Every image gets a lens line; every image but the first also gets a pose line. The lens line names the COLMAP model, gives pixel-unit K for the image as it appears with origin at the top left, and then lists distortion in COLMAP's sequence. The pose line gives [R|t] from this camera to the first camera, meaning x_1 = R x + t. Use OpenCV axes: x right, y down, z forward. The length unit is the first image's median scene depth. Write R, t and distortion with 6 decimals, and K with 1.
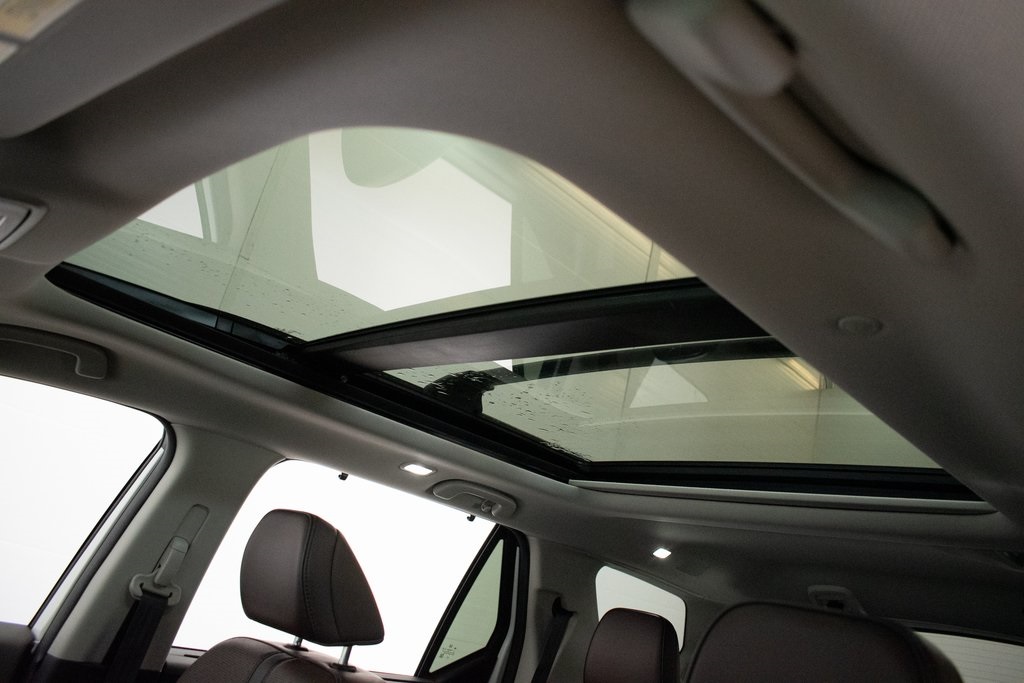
lens RADIAL K [[791.5, 0, 512.0], [0, 791.5, 341.5], [0, 0, 1]] dist [-0.101030, 0.014348]
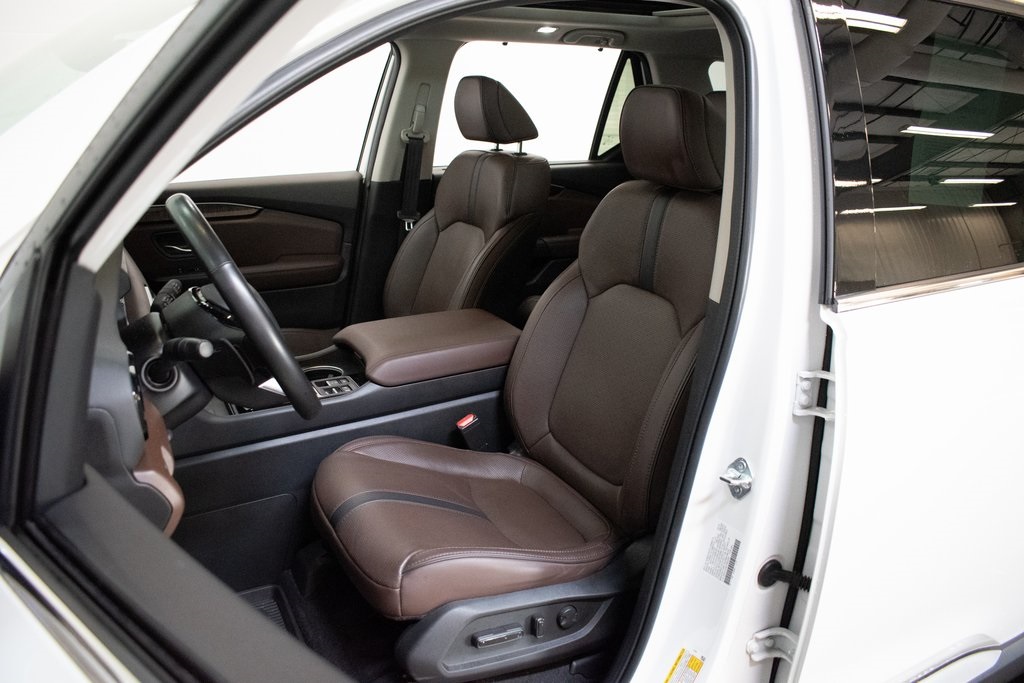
lens RADIAL K [[791.5, 0, 512.0], [0, 791.5, 341.5], [0, 0, 1]] dist [-0.101030, 0.014348]
pose [[0.937411, -0.093589, -0.335413, 0.314467], [0.265618, 0.815041, 0.514932, -0.166815], [0.225183, -0.571795, 0.788888, -0.663819]]
